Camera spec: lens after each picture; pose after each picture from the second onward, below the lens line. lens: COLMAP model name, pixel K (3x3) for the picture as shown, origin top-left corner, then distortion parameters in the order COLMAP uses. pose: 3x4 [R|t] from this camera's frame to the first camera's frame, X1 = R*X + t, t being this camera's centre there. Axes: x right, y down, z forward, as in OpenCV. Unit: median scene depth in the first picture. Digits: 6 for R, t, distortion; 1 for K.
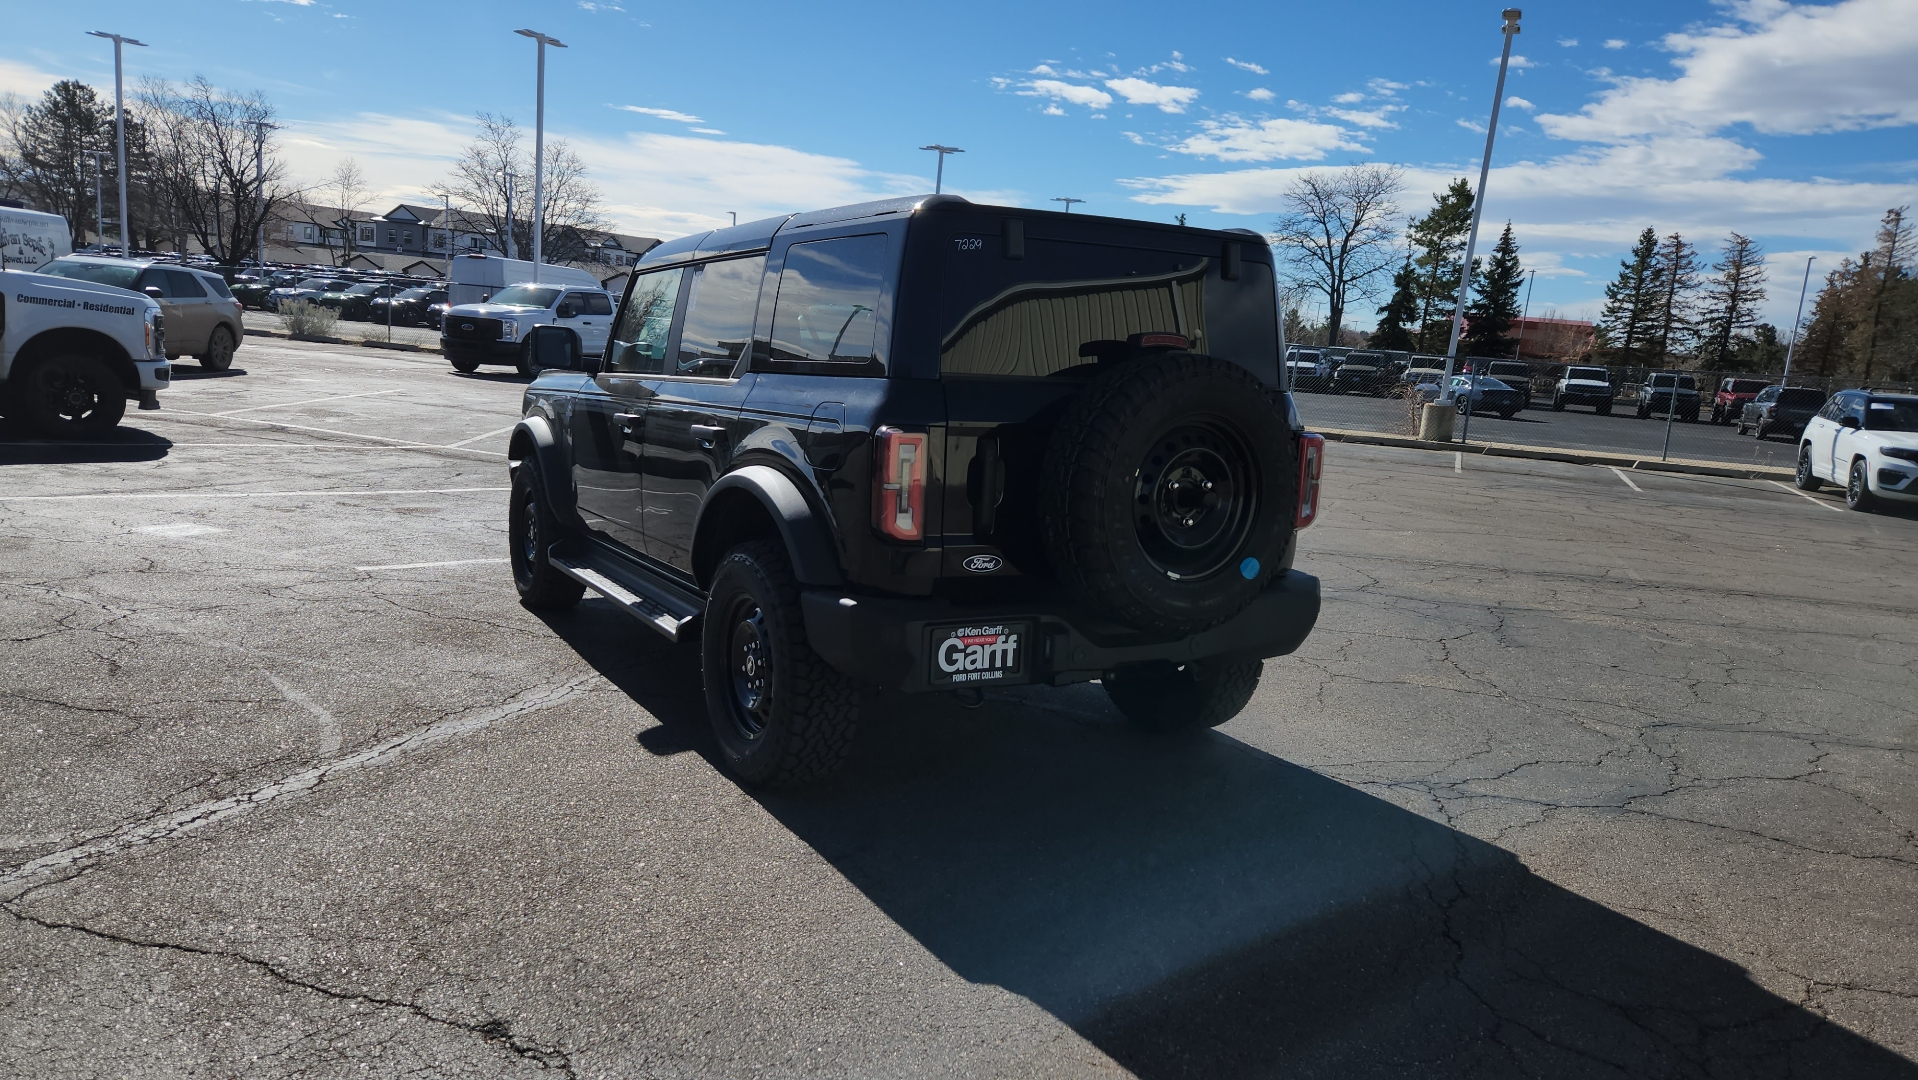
lens RADIAL K [[1278.2, 0, 924.4], [0, 1278.2, 540.9], [0, 0, 1]] dist [0.070555, -0.056821]
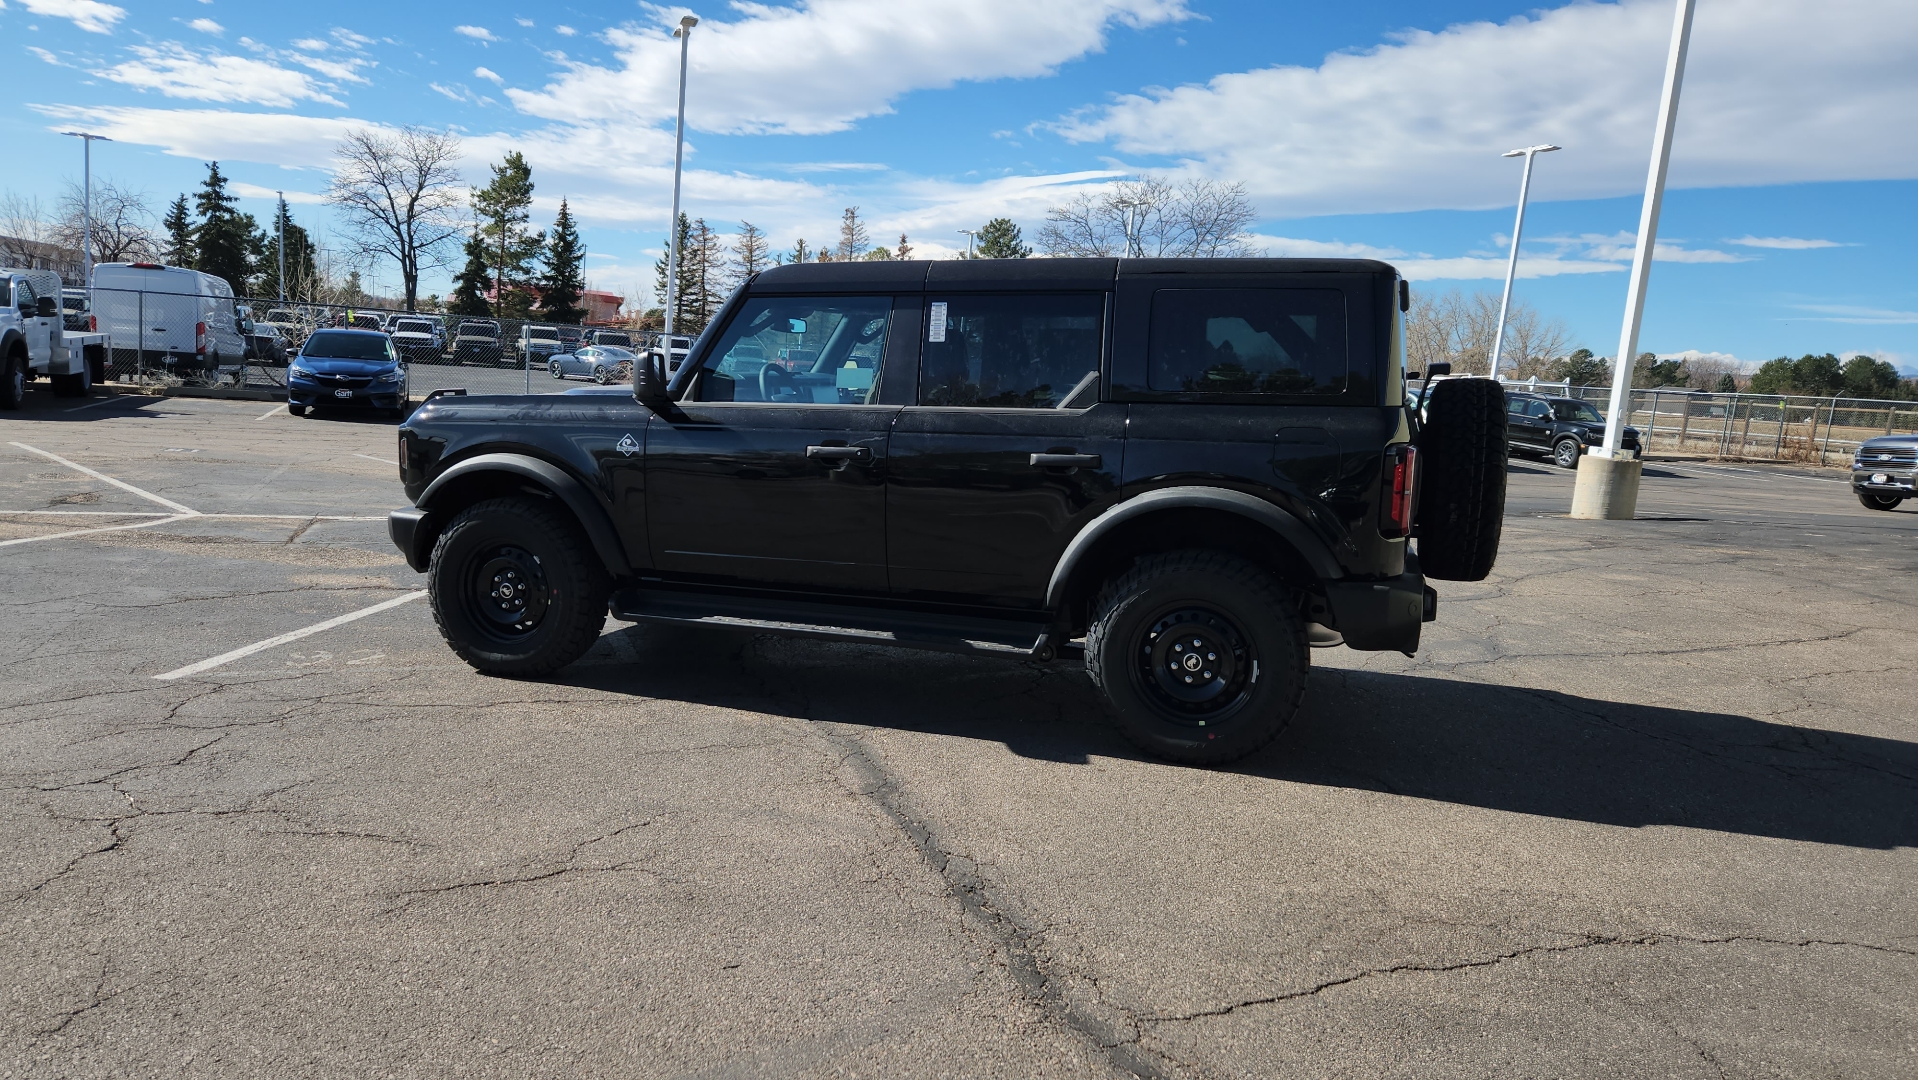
lens RADIAL K [[1278.2, 0, 923.2], [0, 1278.2, 558.1], [0, 0, 1]] dist [0.070555, -0.056821]
pose [[0.749219, -0.125790, 0.650267, -0.192614], [0.100463, 0.992022, 0.076149, -0.019387], [-0.654658, 0.008276, 0.755880, 0.054774]]
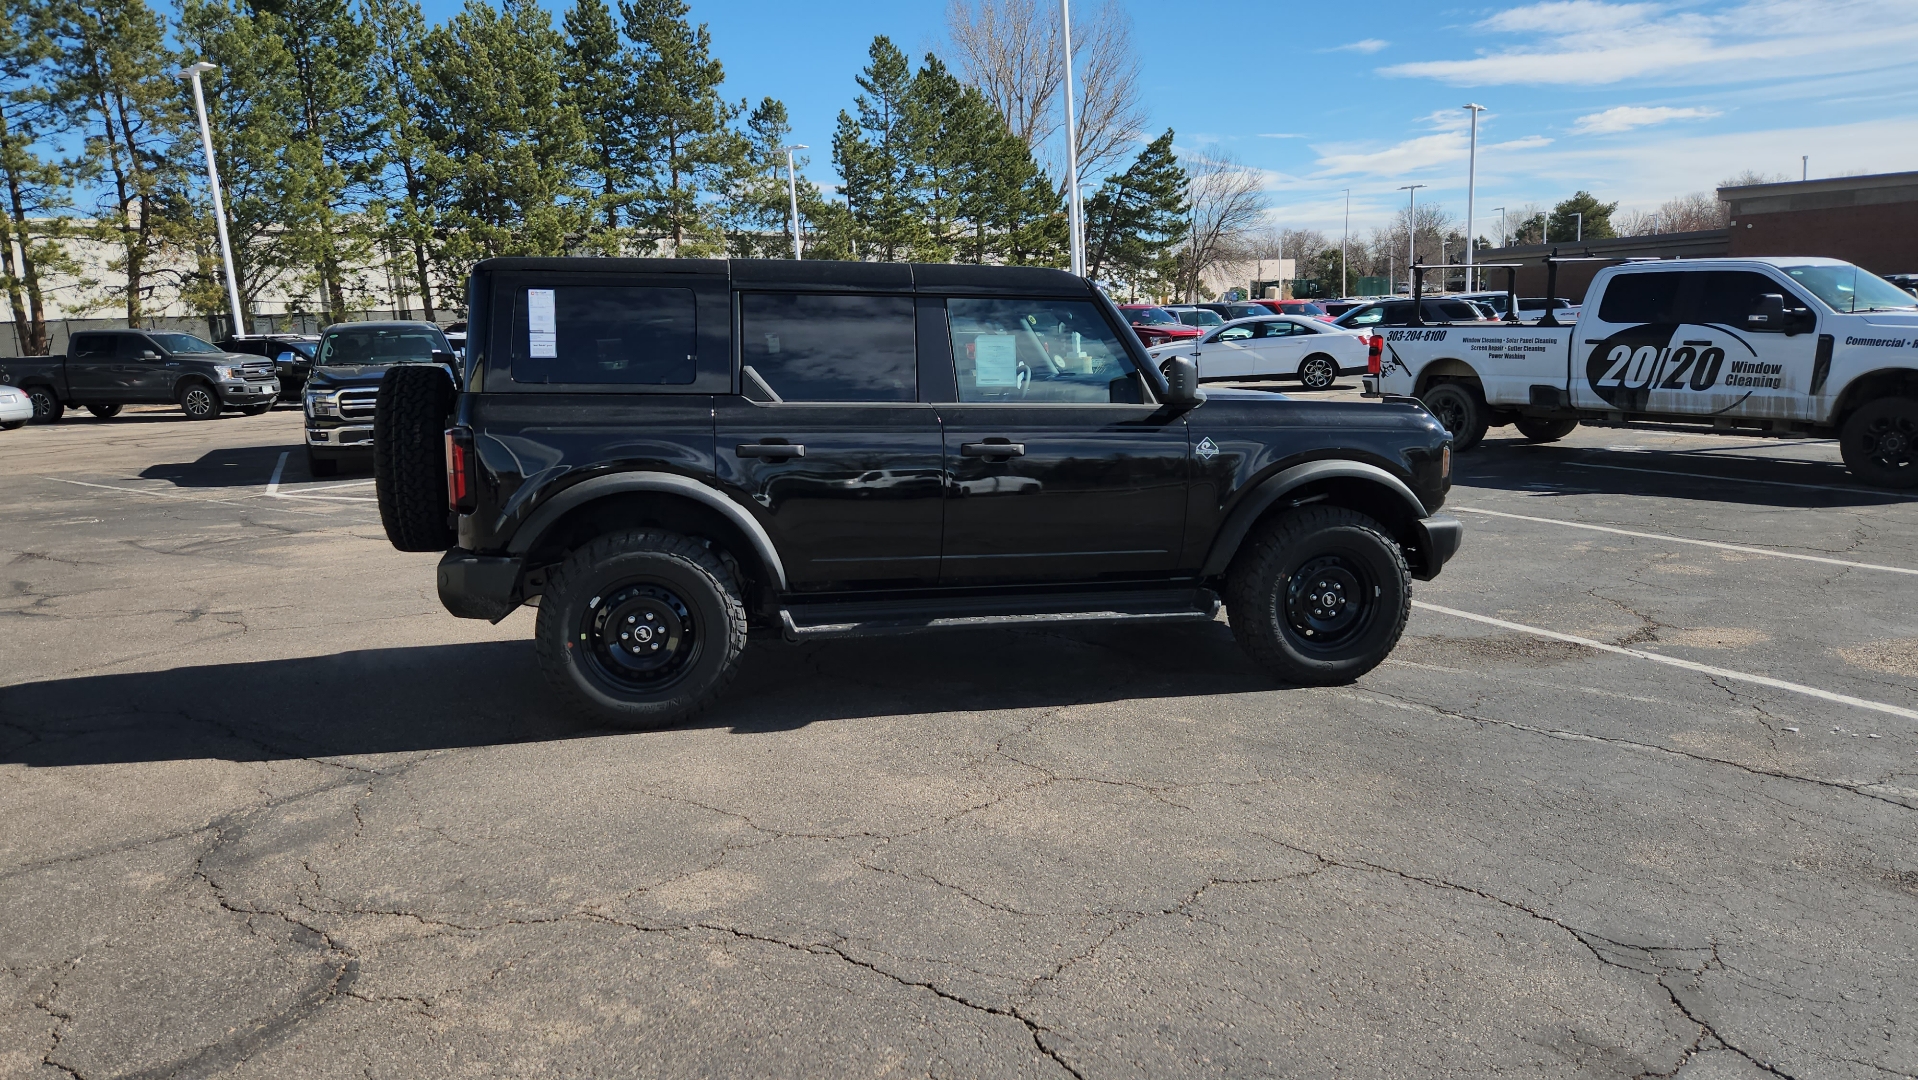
lens RADIAL K [[1278.1, 0, 926.1], [0, 1278.1, 564.5], [0, 0, 1]] dist [0.071406, -0.055568]
pose [[-0.287924, 0.107366, -0.951616, 0.245306], [-0.140441, 0.978218, 0.152860, -0.038271], [0.947299, 0.177658, -0.266574, 0.330645]]
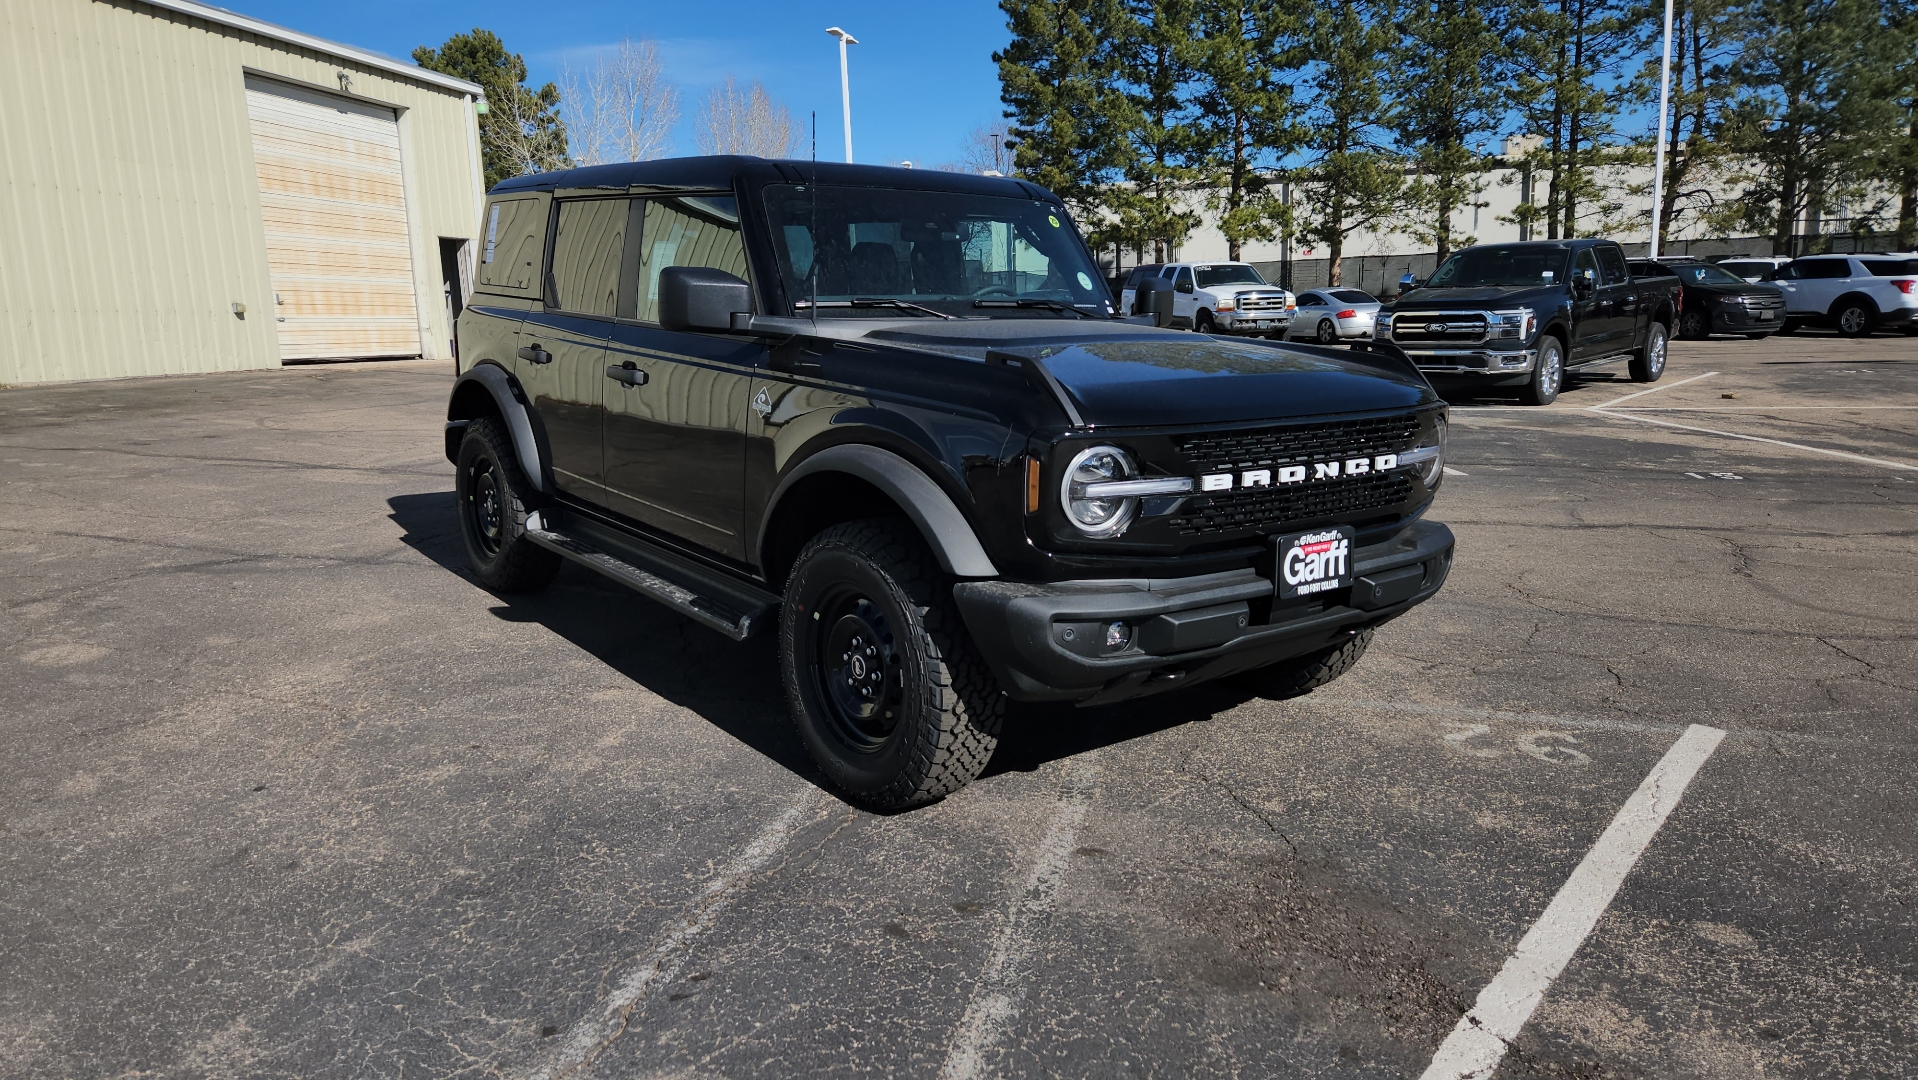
lens RADIAL K [[1284.2, 0, 927.0], [0, 1284.2, 555.6], [0, 0, 1]] dist [0.072644, -0.056873]
pose [[-0.989283, -0.034386, -0.141905, -0.004499], [-0.081126, 0.937502, 0.338390, -0.071530], [0.121400, 0.346276, -0.930245, 0.484278]]
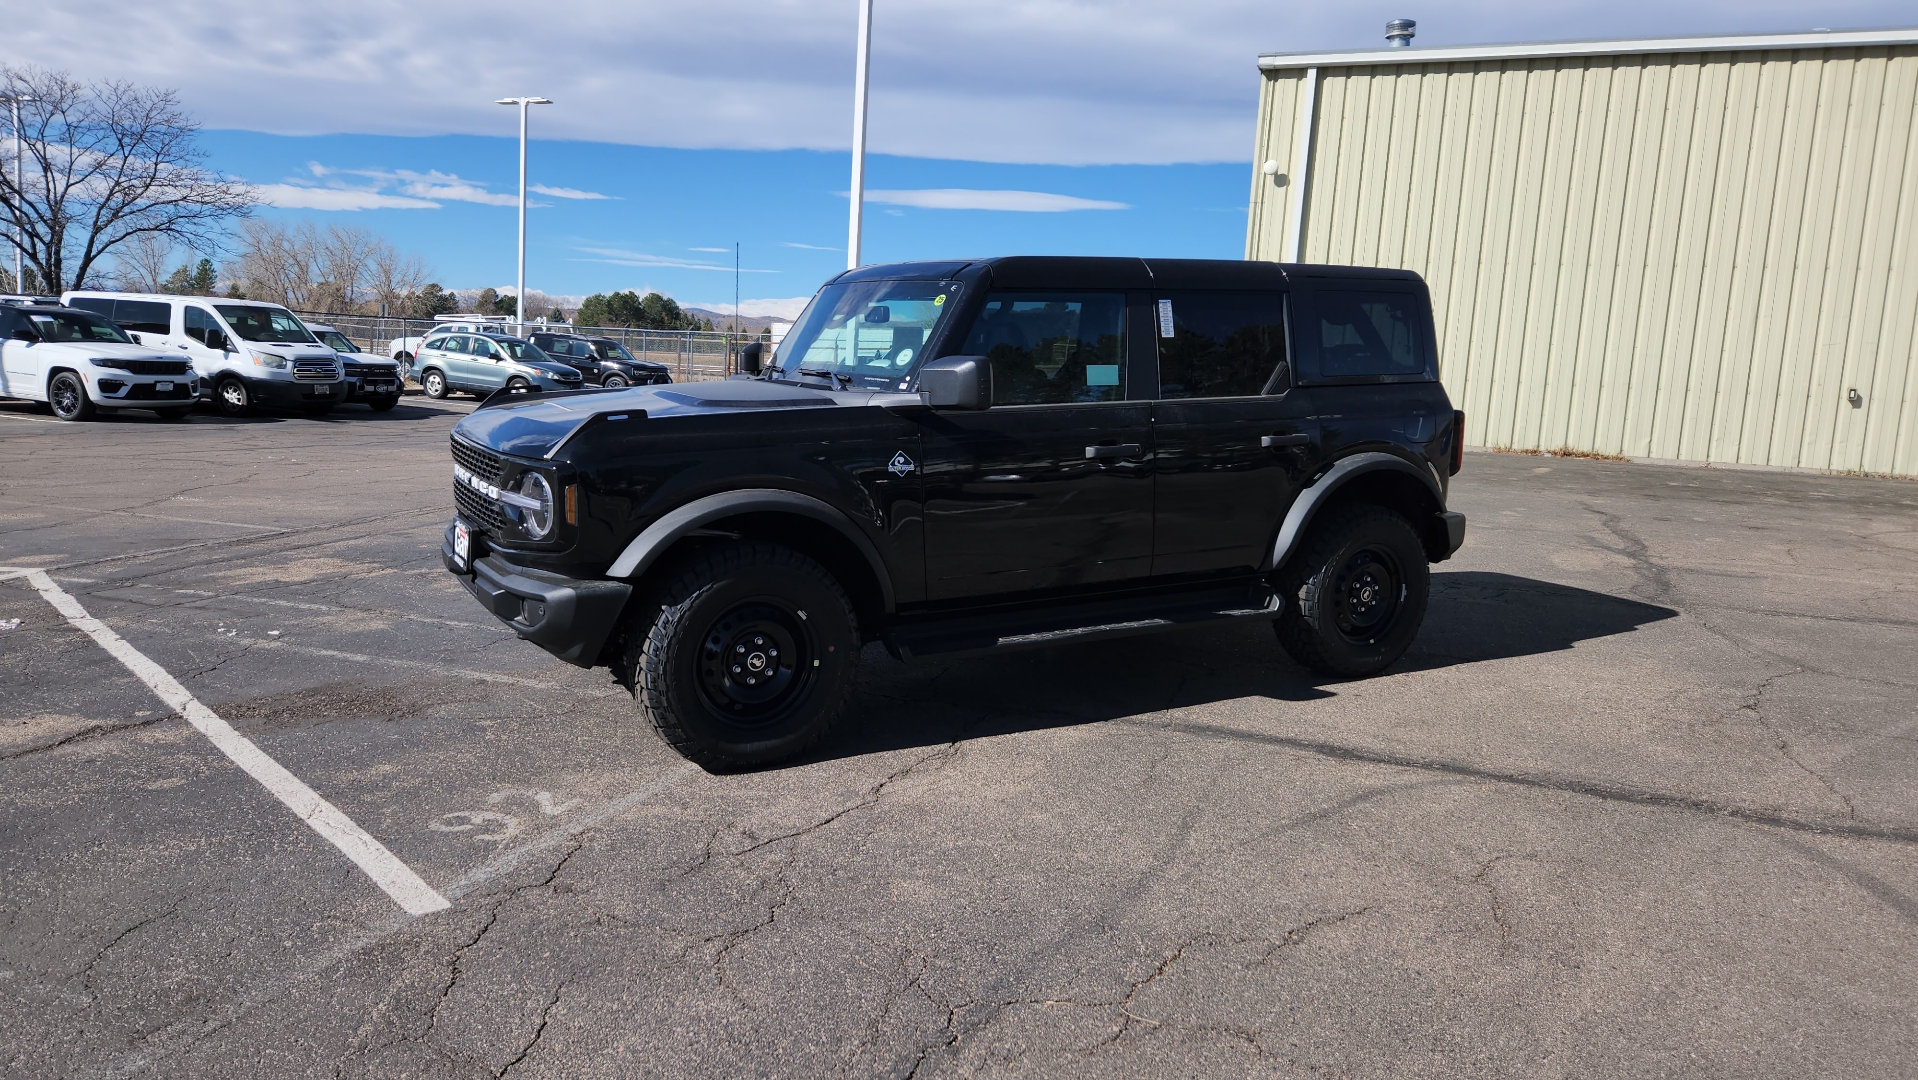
lens RADIAL K [[1281.2, 0, 917.2], [0, 1281.2, 542.4], [0, 0, 1]] dist [0.063412, -0.048958]
pose [[0.014088, -0.214826, 0.976551, -0.280778], [0.122491, 0.969662, 0.211544, -0.059091], [-0.992370, 0.116638, 0.039975, 0.263711]]
